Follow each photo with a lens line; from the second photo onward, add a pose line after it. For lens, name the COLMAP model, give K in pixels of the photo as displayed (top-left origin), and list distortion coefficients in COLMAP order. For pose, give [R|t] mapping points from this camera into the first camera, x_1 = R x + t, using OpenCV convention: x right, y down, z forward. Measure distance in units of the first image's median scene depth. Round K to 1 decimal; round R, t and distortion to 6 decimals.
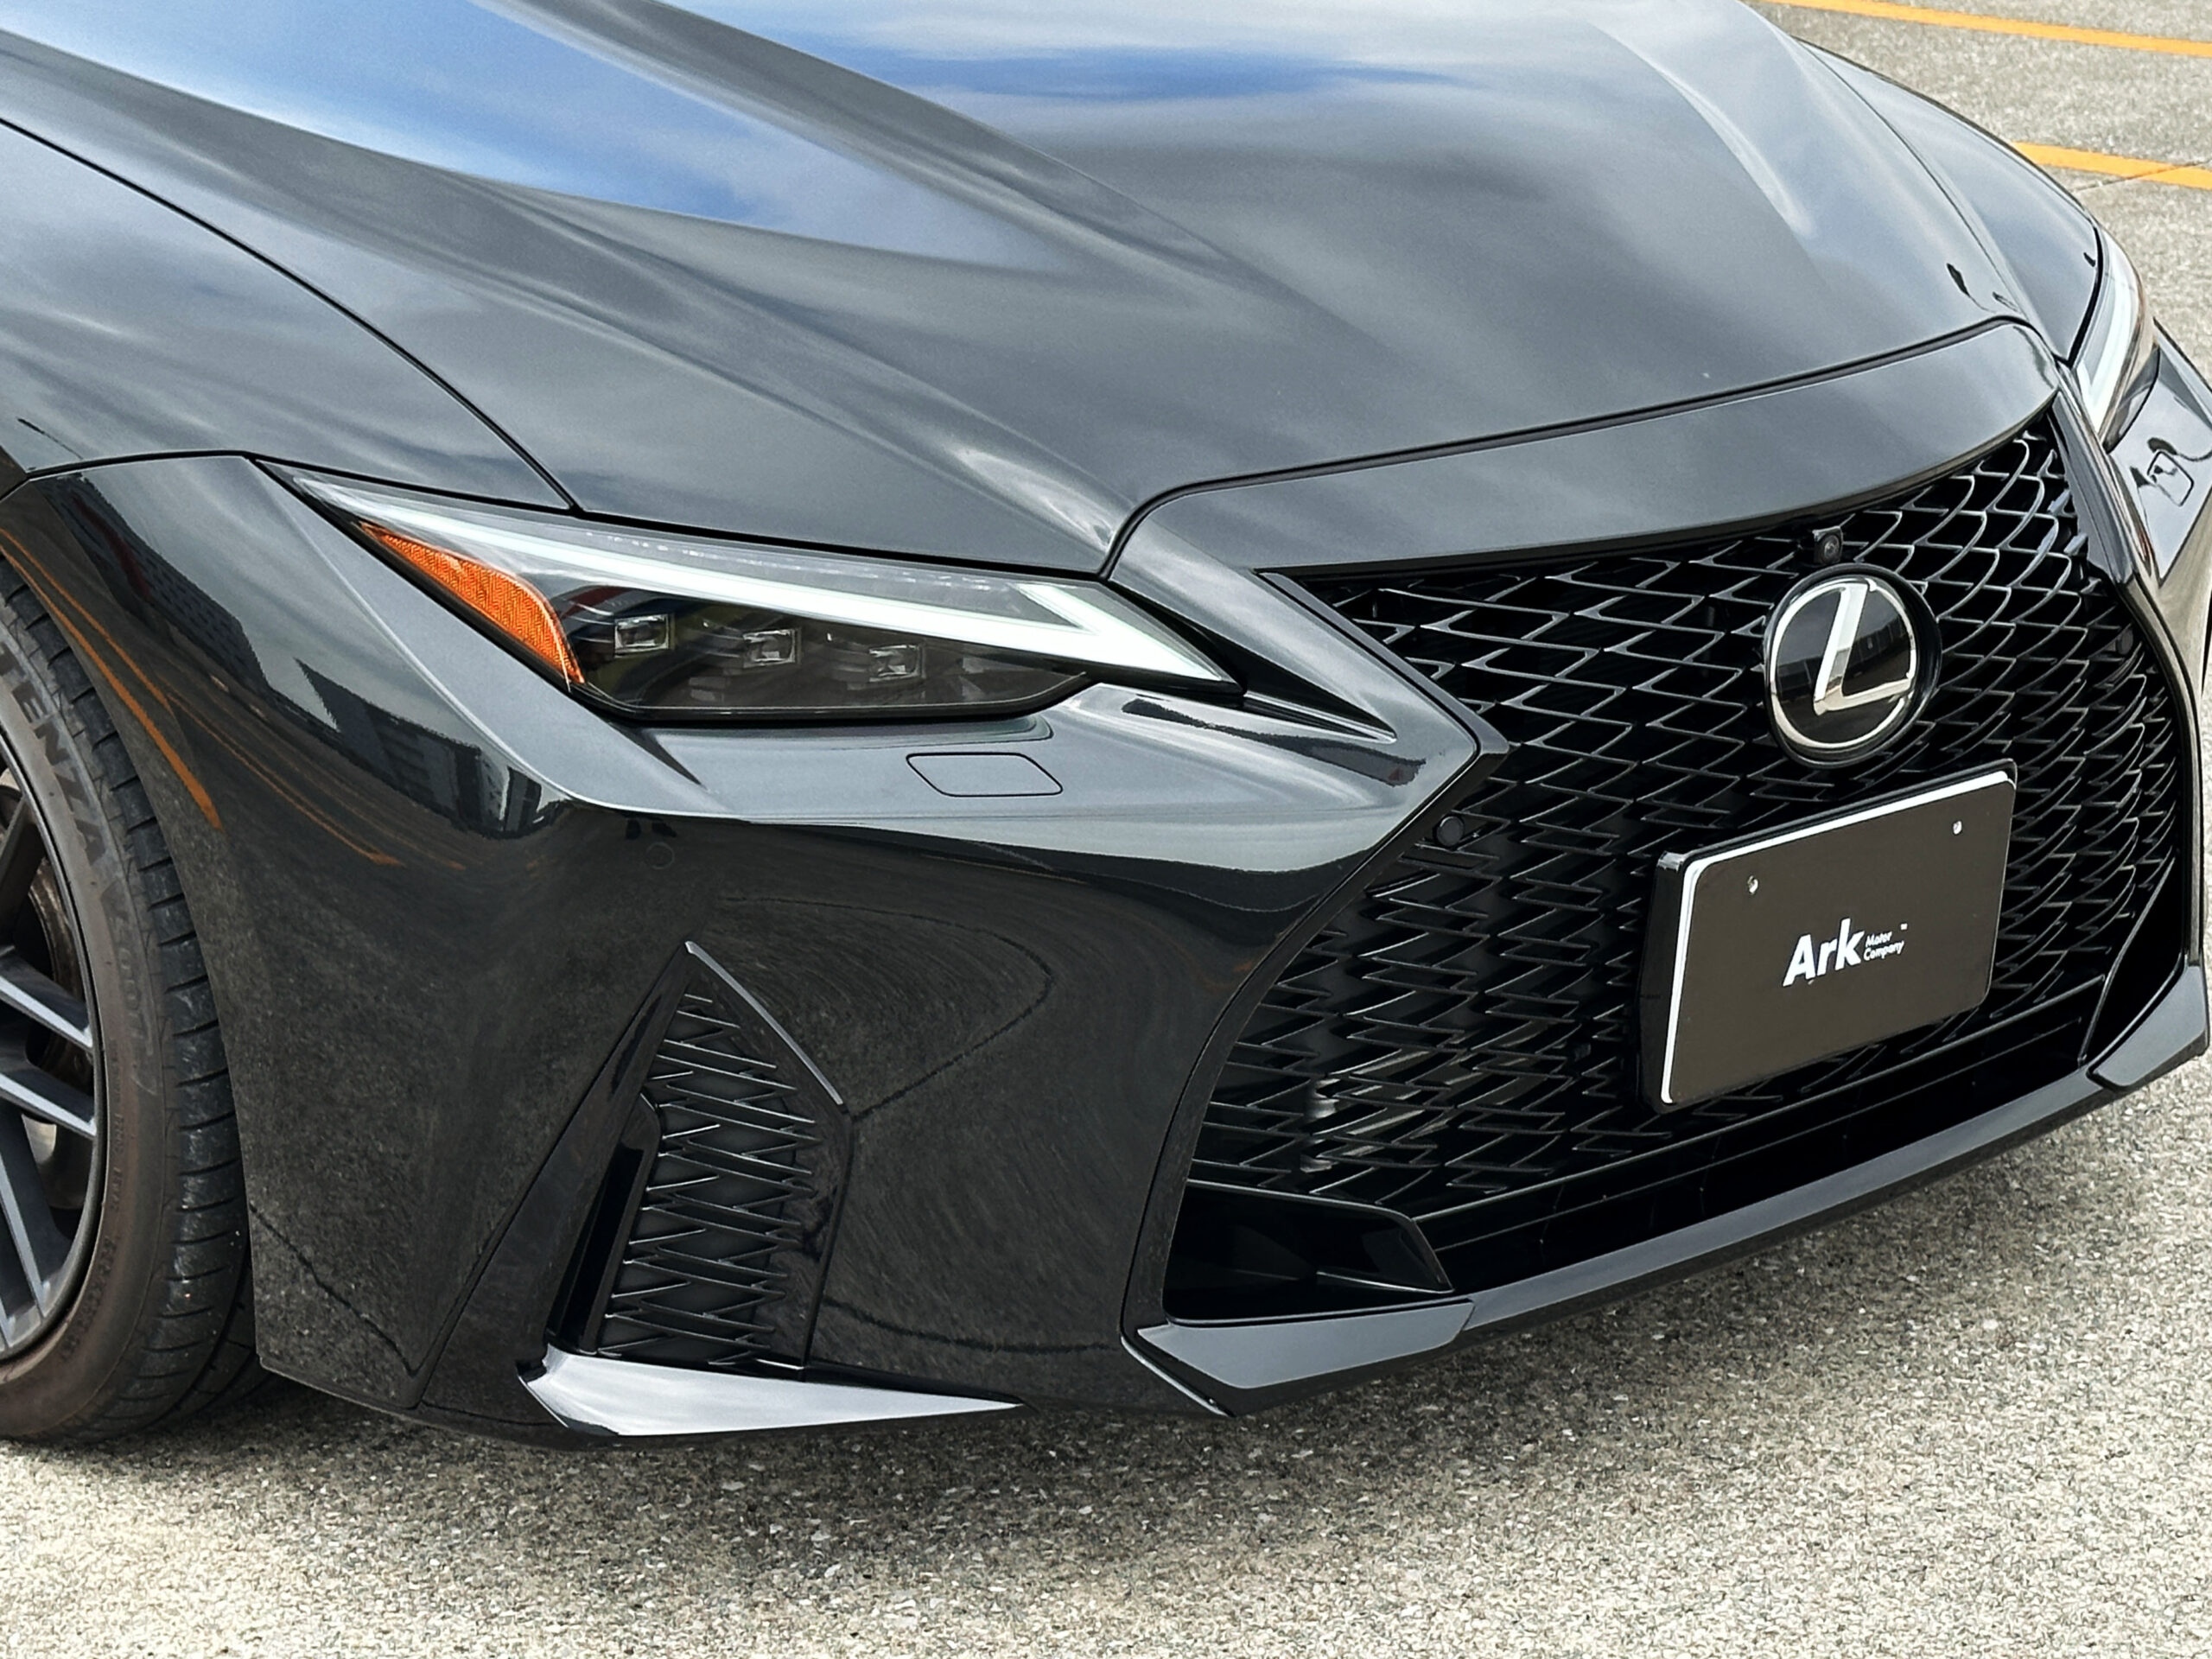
lens RADIAL K [[4786.6, 0, 1106.2], [0, 4786.6, 840.2], [0, 0, 1]] dist [0.076423, 0.000000]
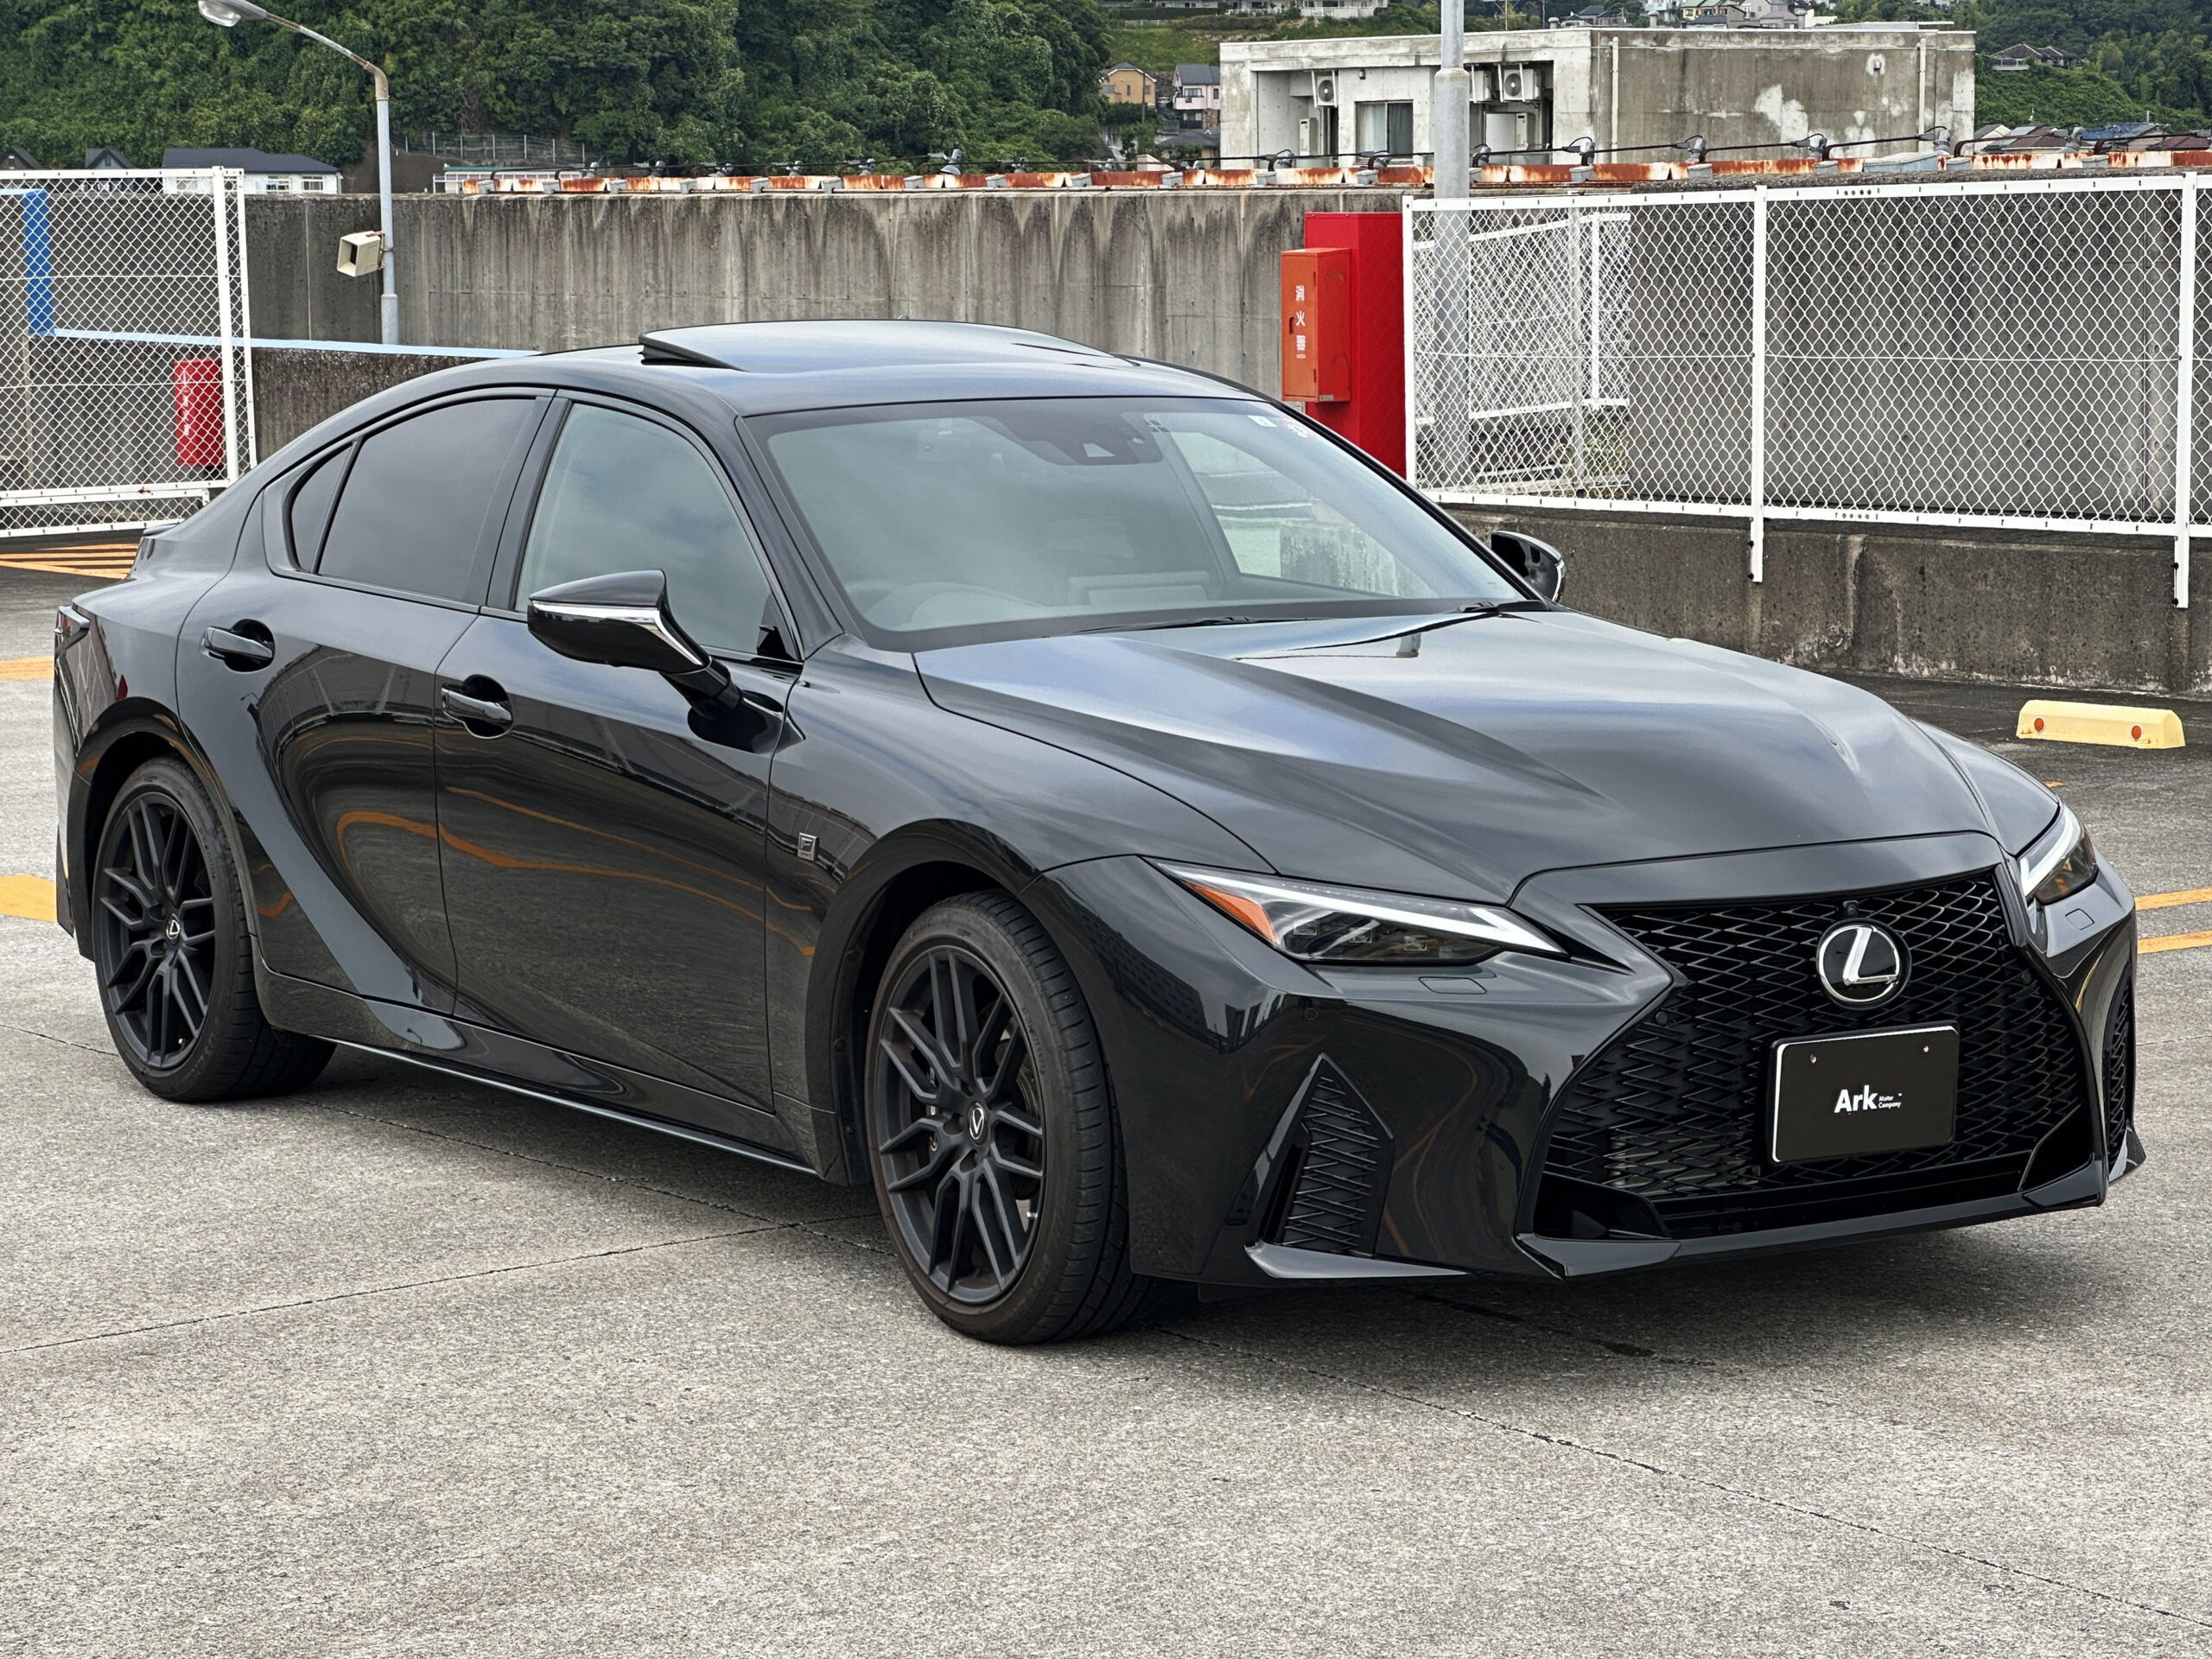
lens RADIAL K [[5140.2, 0, 1107.9], [0, 5140.2, 824.8], [0, 0, 1]] dist [-0.017467, 0.000000]
pose [[0.987042, -0.007880, -0.160266, 0.194801], [-0.026362, 0.977259, -0.210404, 0.407693], [0.158279, 0.211902, 0.964388, -1.333749]]
